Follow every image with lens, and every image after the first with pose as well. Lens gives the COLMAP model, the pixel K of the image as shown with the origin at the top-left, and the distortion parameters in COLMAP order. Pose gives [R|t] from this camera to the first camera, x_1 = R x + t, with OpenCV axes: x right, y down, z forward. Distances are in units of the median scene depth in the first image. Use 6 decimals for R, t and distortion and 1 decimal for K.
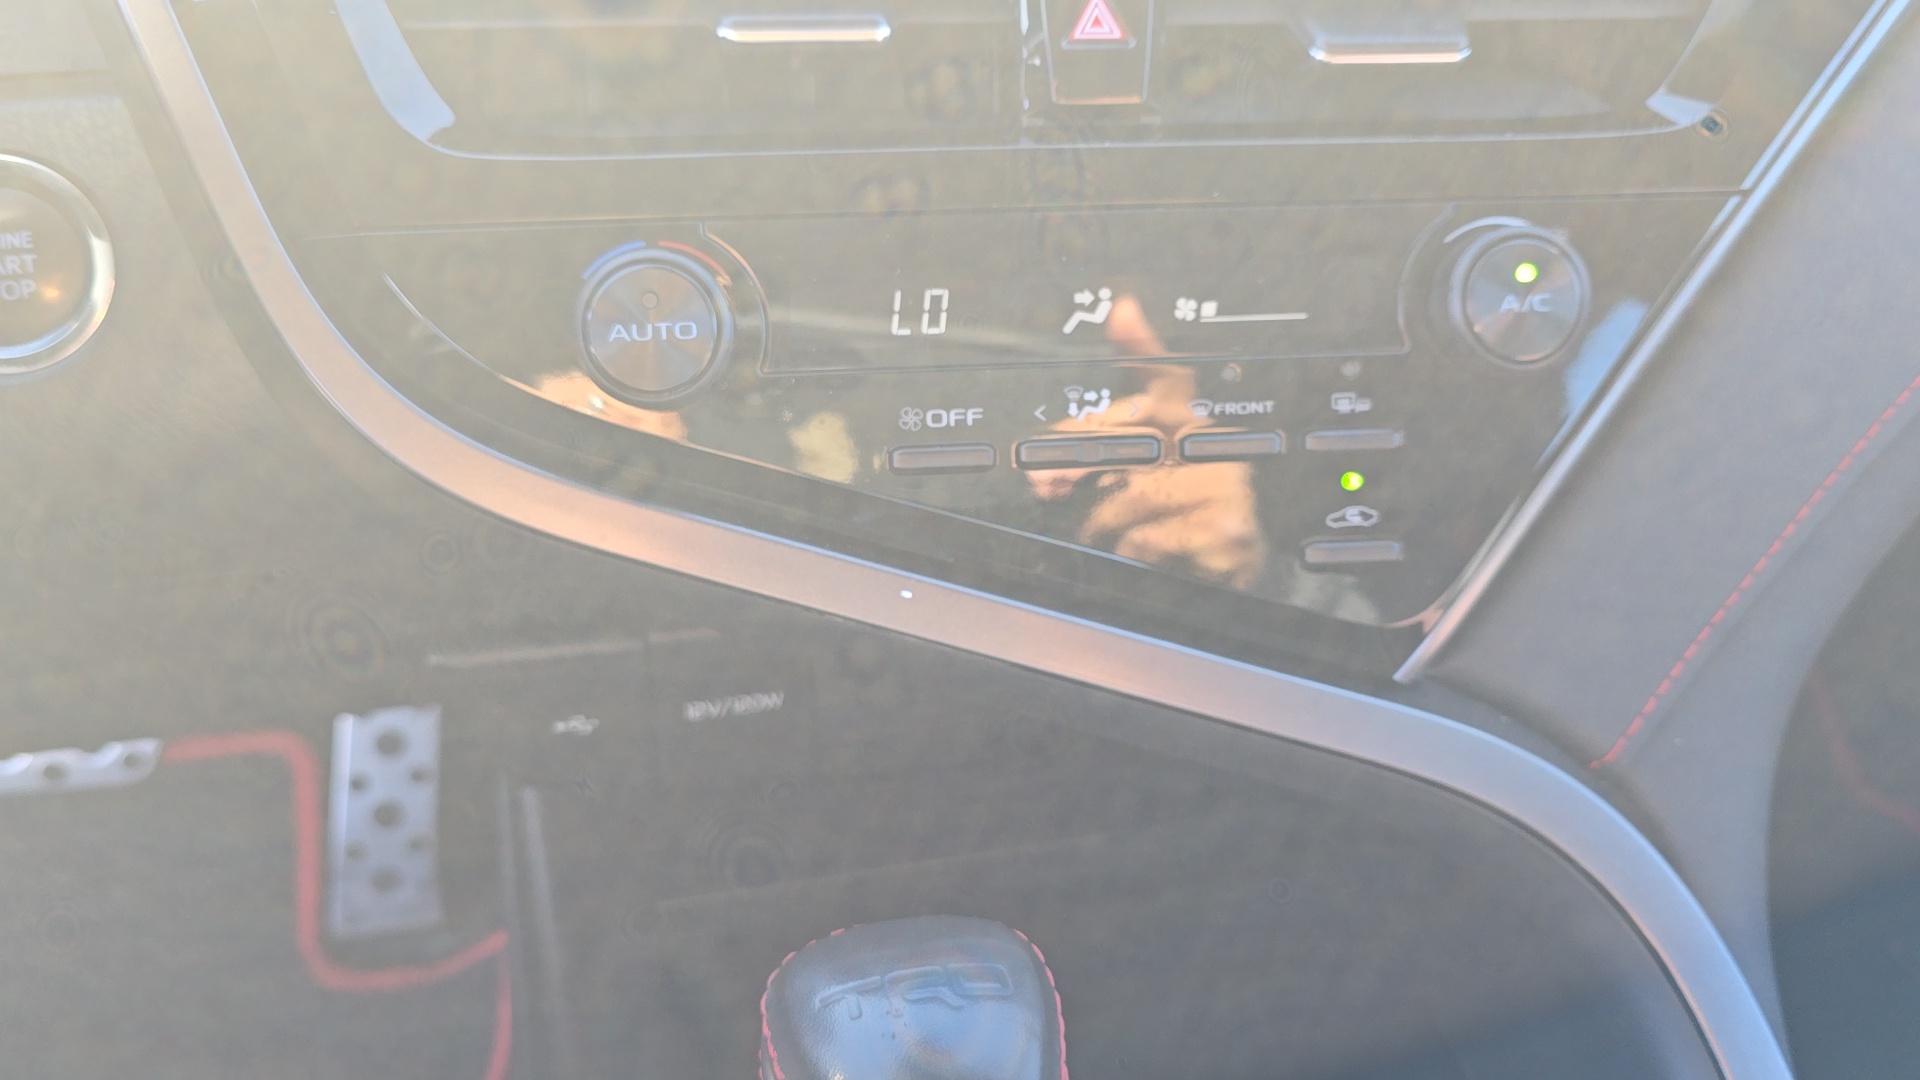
lens RADIAL K [[1630.2, 0, 961.7], [0, 1630.2, 525.2], [0, 0, 1]] dist [-0.015353, 0.032365]
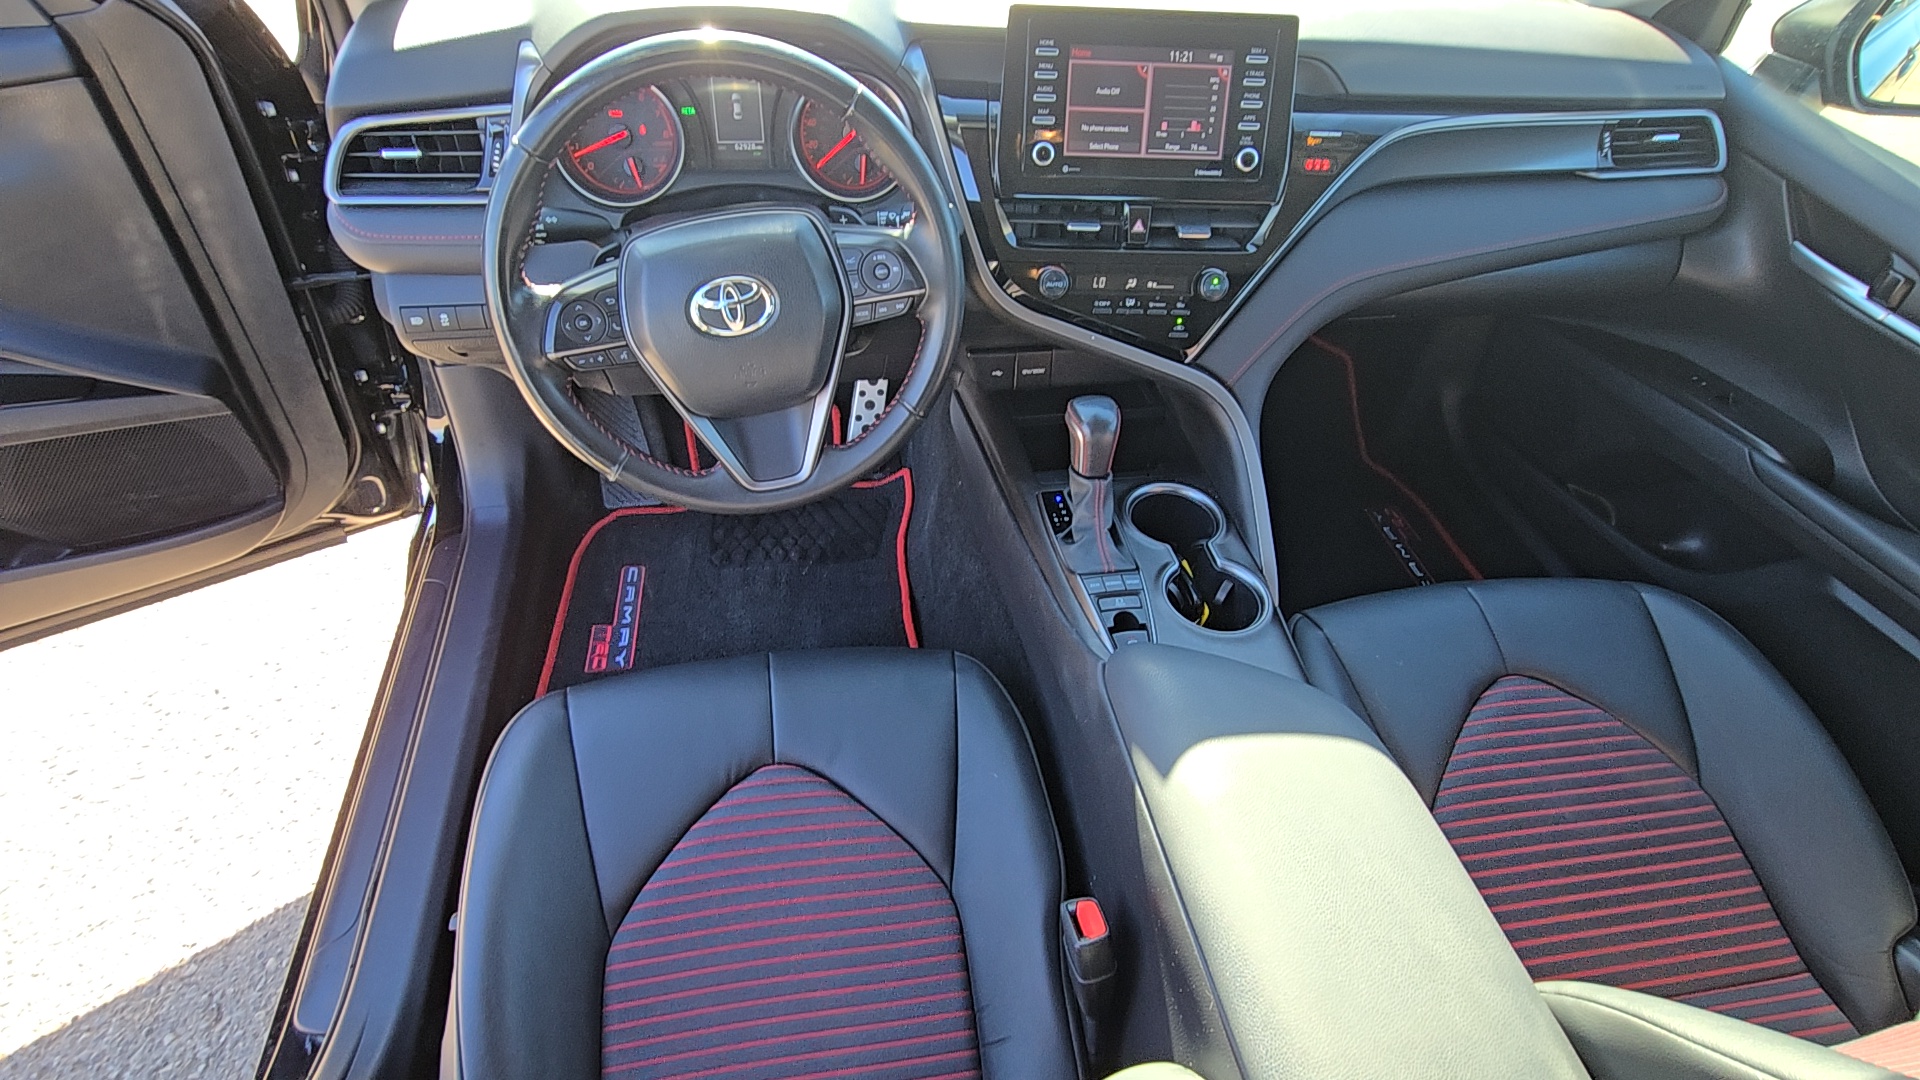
lens RADIAL K [[977.3, 0, 973.6], [0, 977.3, 544.8], [0, 0, 1]] dist [0.003781, 0.000150]
pose [[0.998349, 0.057185, -0.005435, -0.354875], [-0.055378, 0.983285, 0.173446, 0.170091], [0.015262, -0.172858, 0.984828, -2.186068]]
